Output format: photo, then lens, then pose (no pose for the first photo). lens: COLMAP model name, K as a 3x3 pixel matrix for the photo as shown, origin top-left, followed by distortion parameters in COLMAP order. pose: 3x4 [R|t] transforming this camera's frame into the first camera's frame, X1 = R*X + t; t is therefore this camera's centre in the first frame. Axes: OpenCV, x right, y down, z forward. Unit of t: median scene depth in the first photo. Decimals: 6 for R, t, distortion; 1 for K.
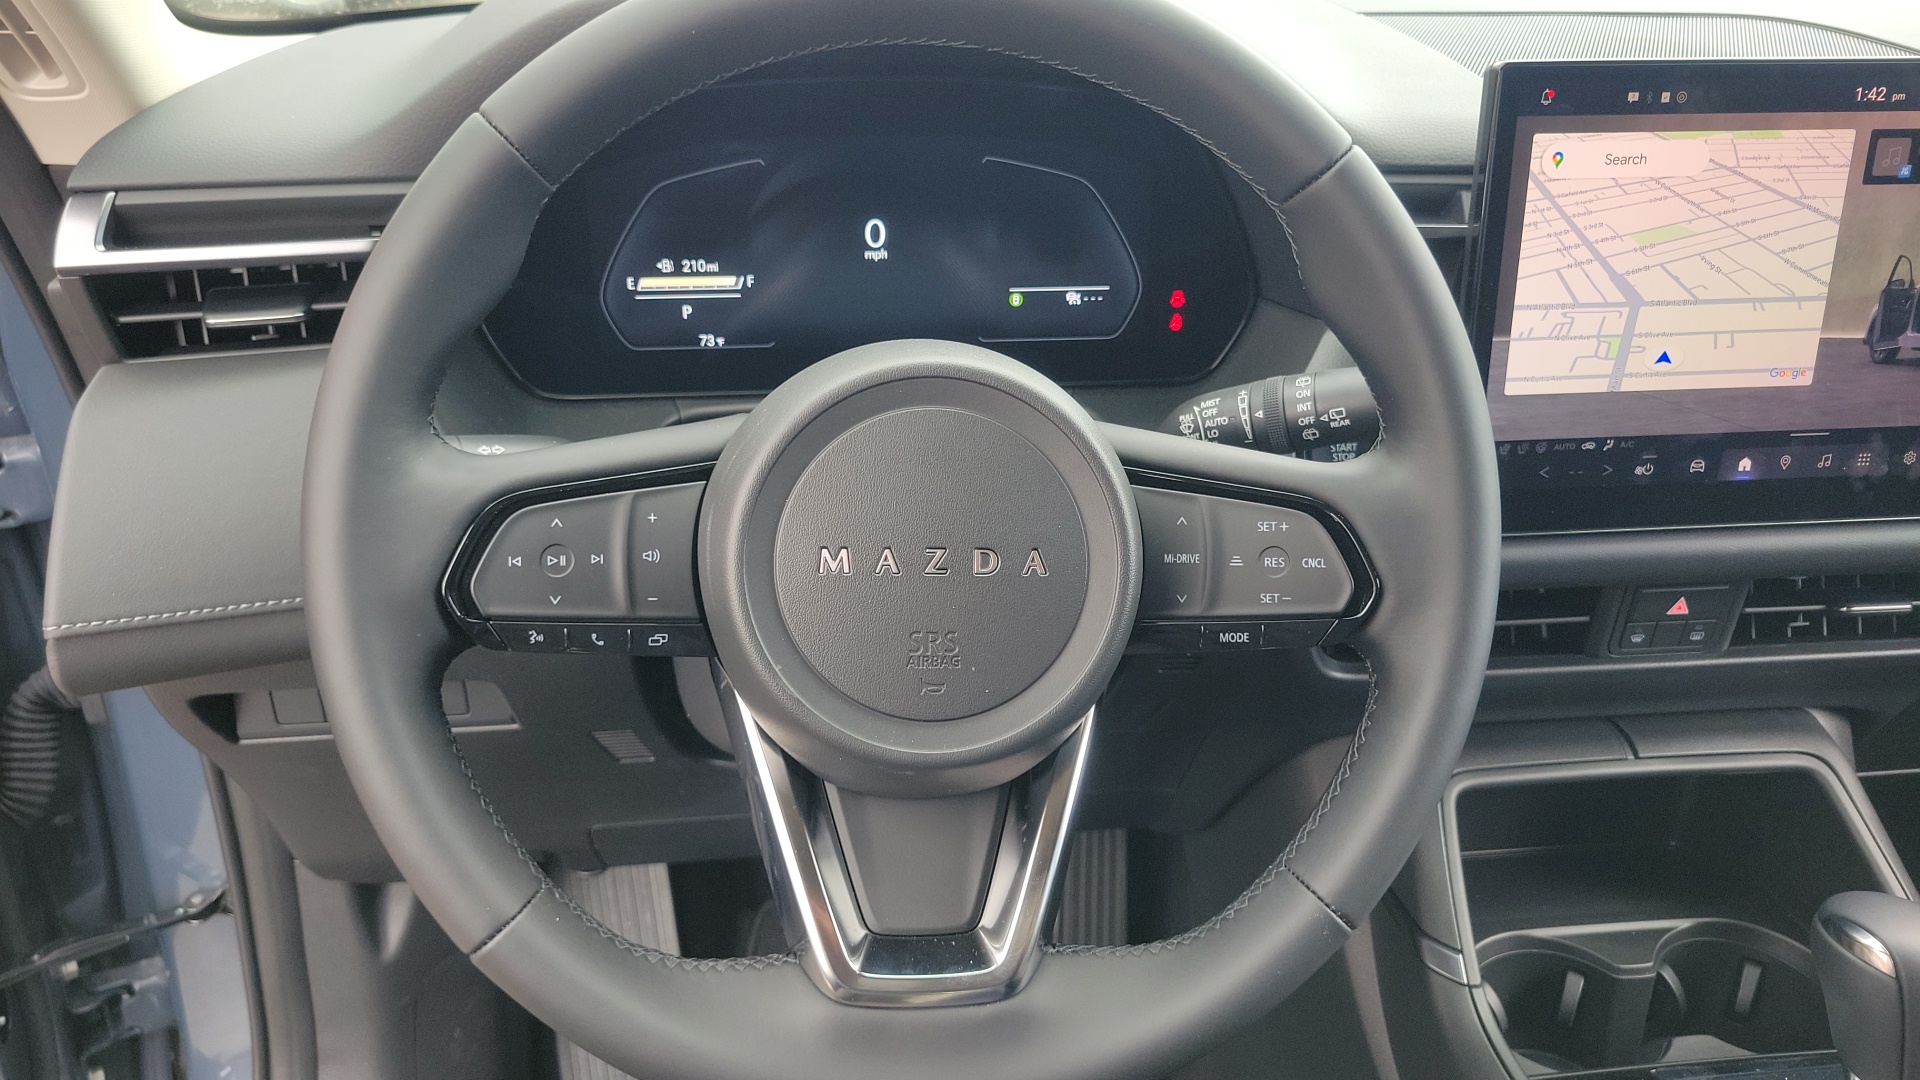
lens RADIAL K [[1460.4, 0, 960.0], [0, 1460.4, 540.0], [0, 0, 1]] dist [0.018370, -0.008172]
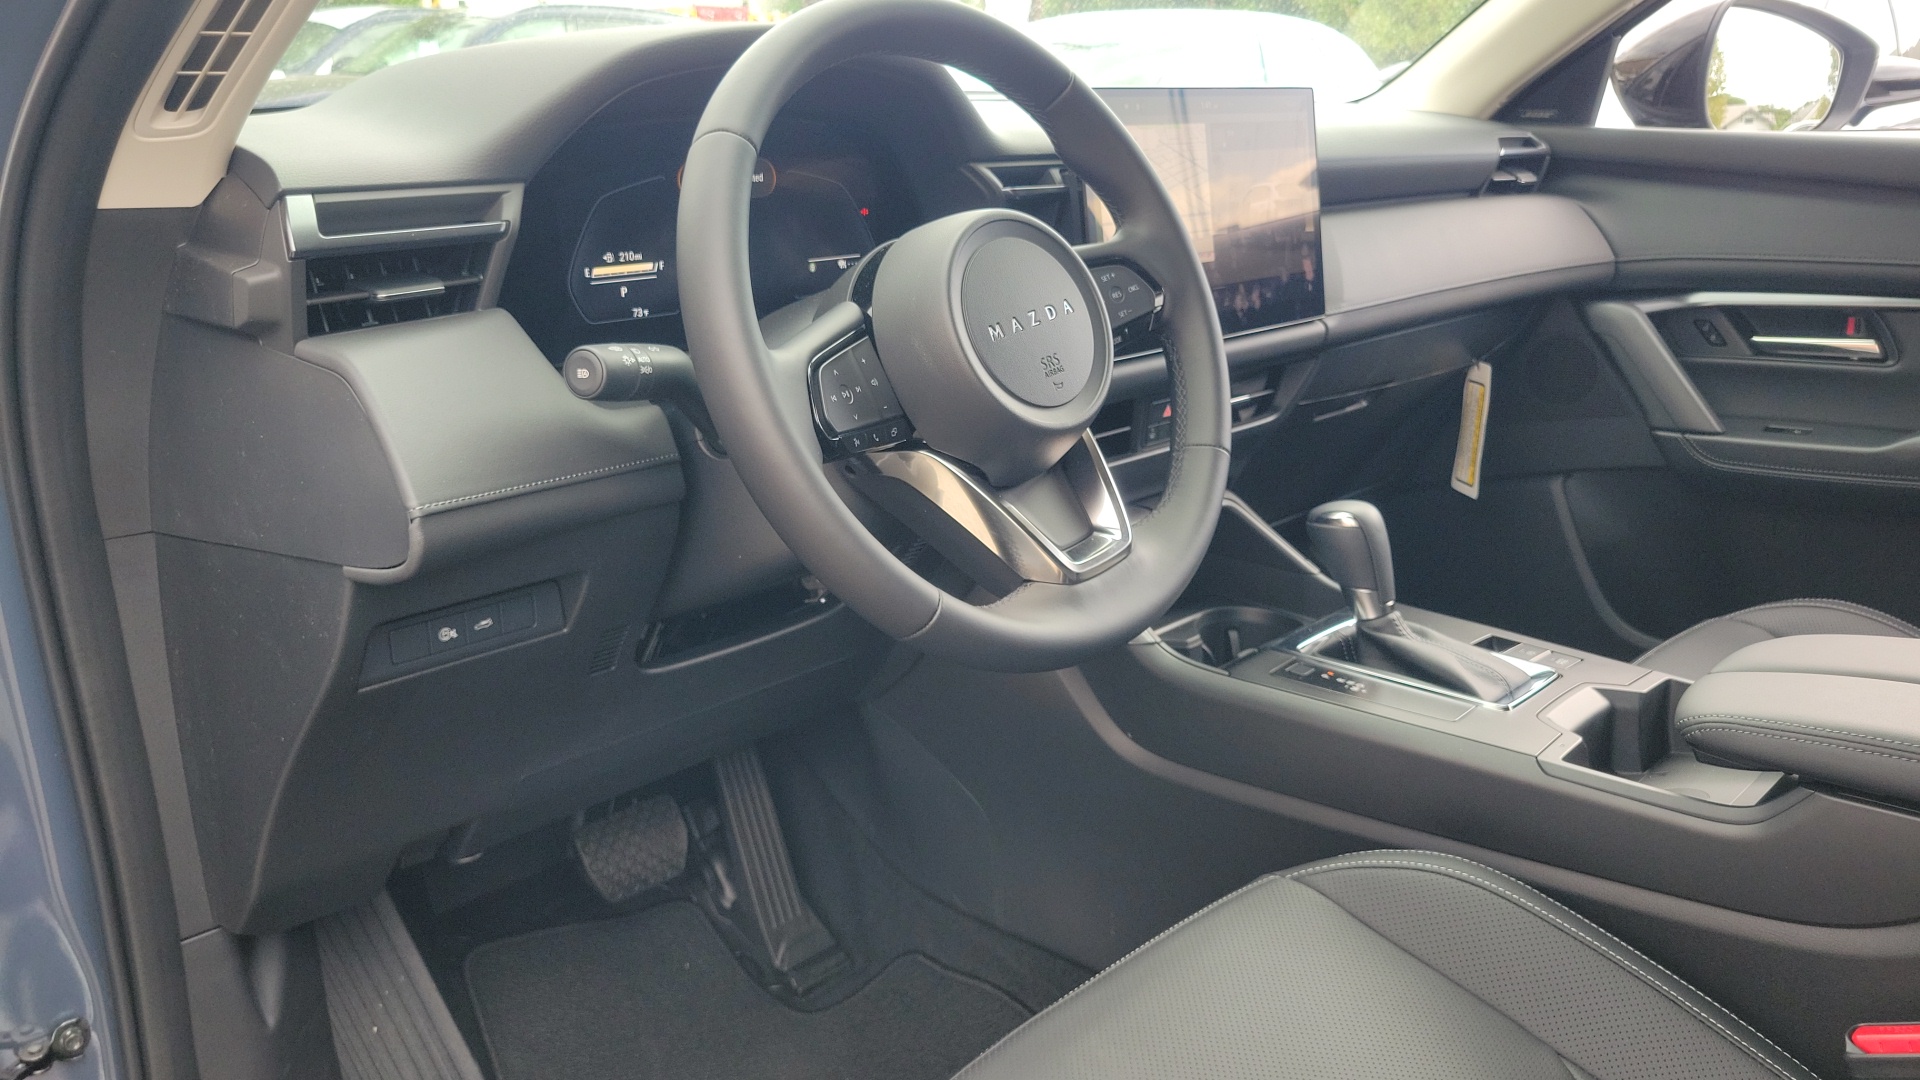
lens RADIAL K [[1447.1, 0, 948.9], [0, 1447.1, 539.7], [0, 0, 1]] dist [0.042395, -0.023832]
pose [[0.774277, -0.199400, 0.600612, -0.880347], [0.292204, 0.954484, -0.059810, 0.251624], [-0.561348, 0.221810, 0.797301, -0.203095]]
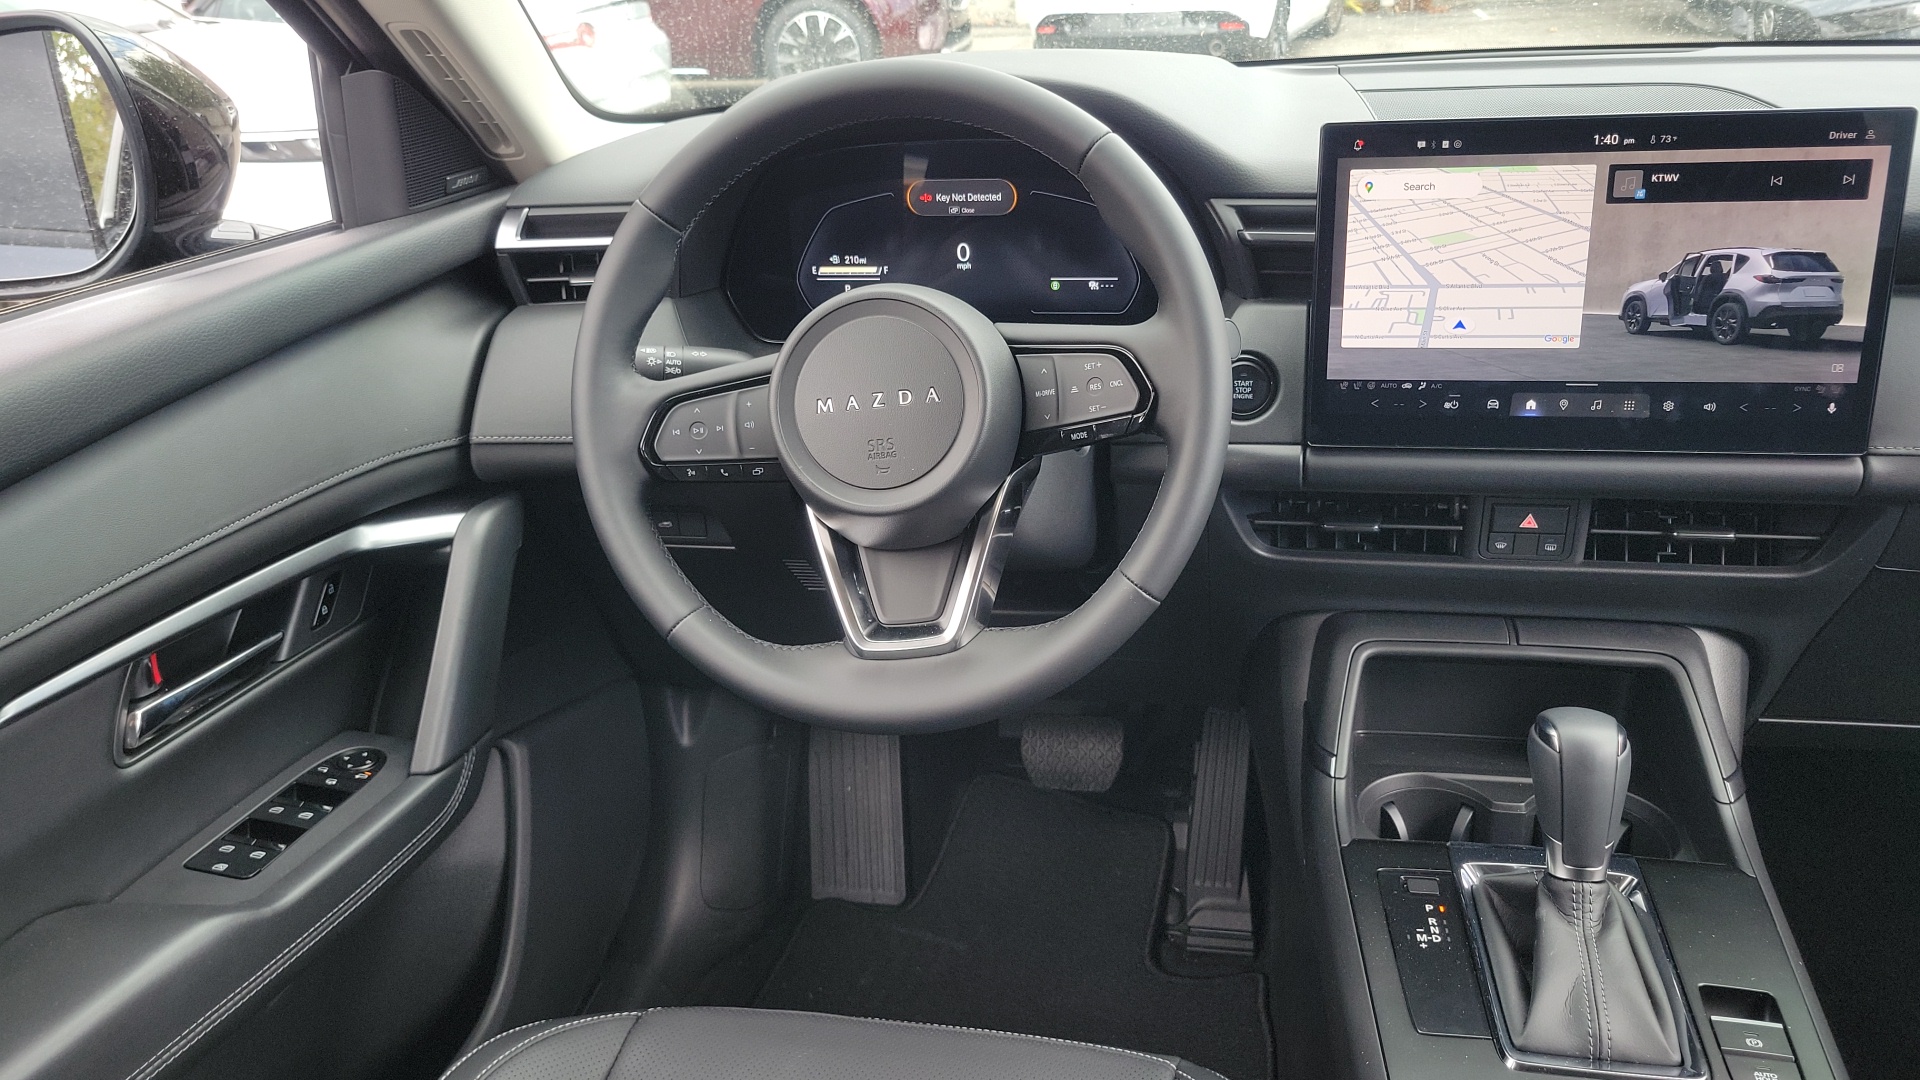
lens RADIAL K [[1445.9, 0, 977.2], [0, 1445.9, 546.7], [0, 0, 1]] dist [0.038985, -0.005022]
pose [[0.953808, 0.067292, -0.292782, 0.466368], [-0.080764, 0.996148, -0.034156, 0.180425], [0.289356, 0.056225, 0.955569, -0.487601]]
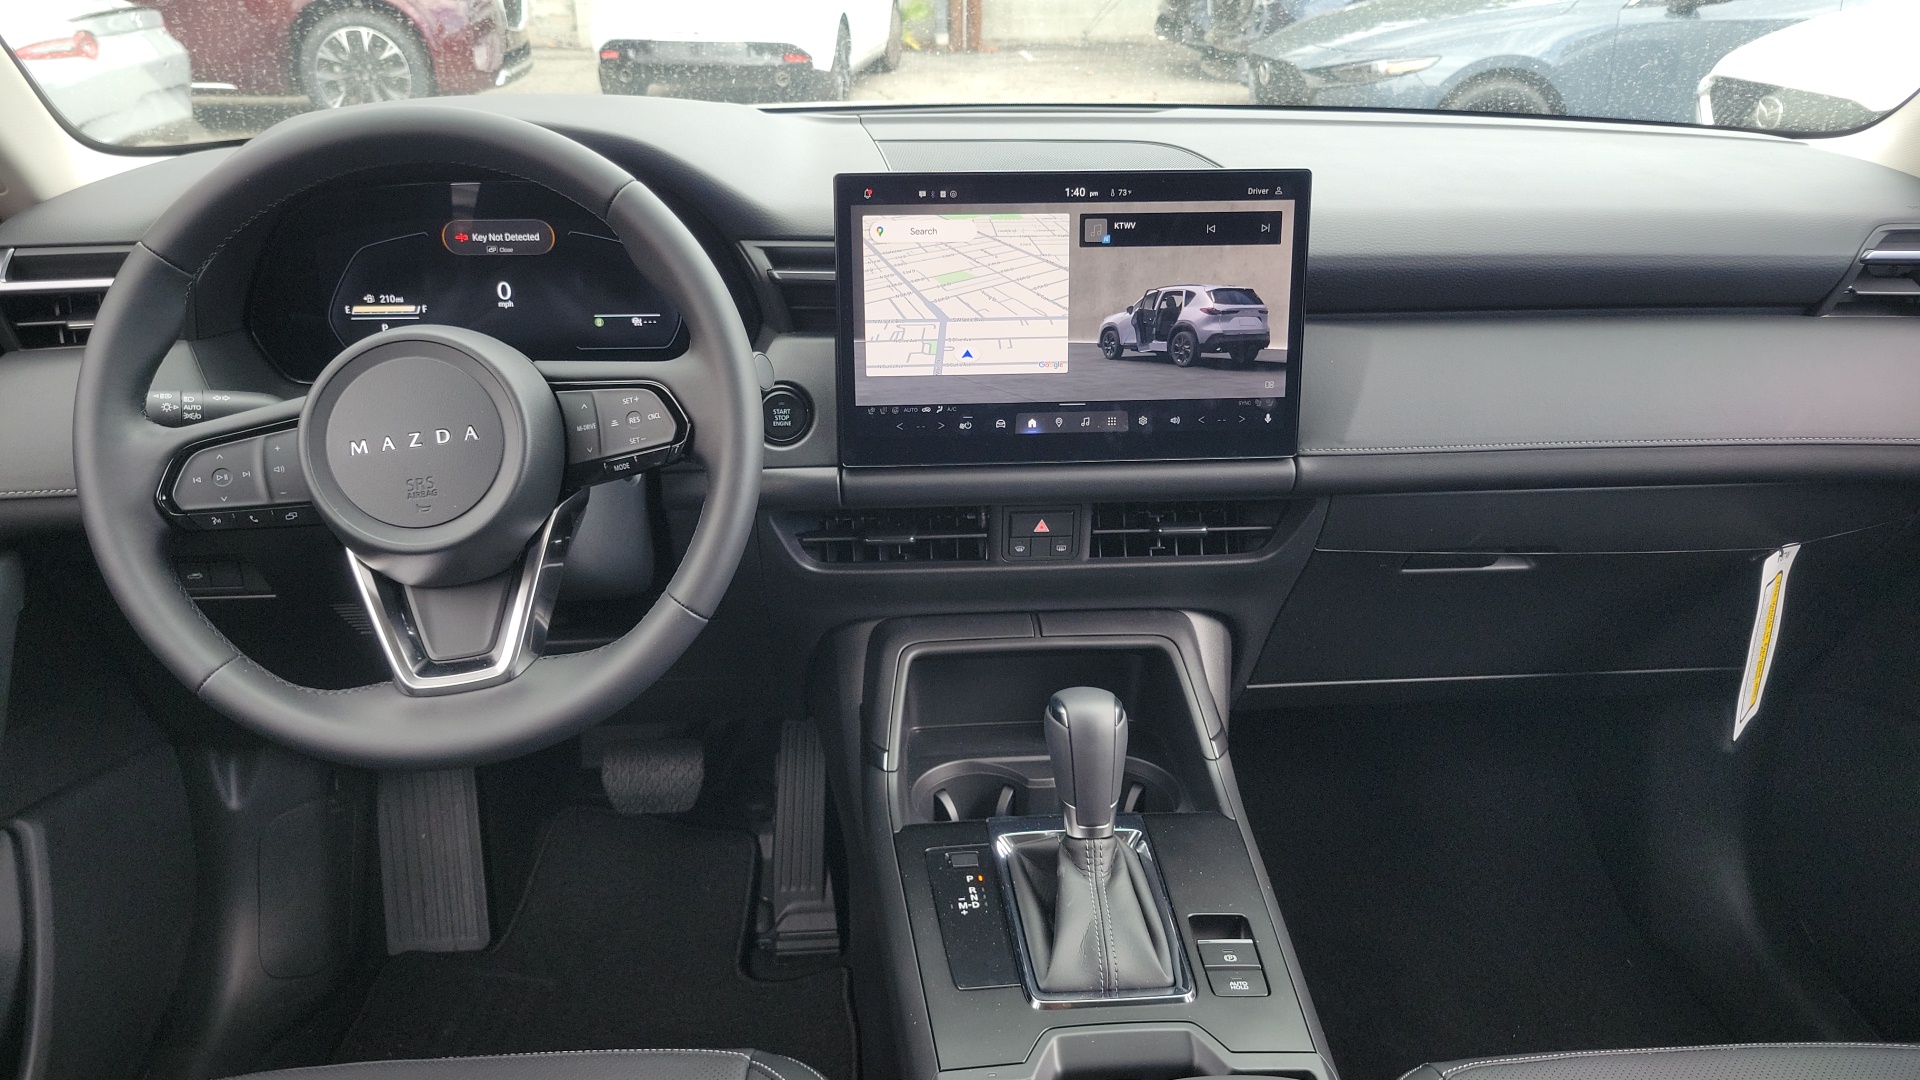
lens RADIAL K [[1447.1, 0, 948.9], [0, 1447.1, 539.7], [0, 0, 1]] dist [0.042395, -0.023832]
pose [[0.998998, 0.007025, -0.044195, 0.537874], [-0.009960, 0.997734, -0.066537, 0.185883], [0.043628, 0.066911, 0.996805, -0.572659]]
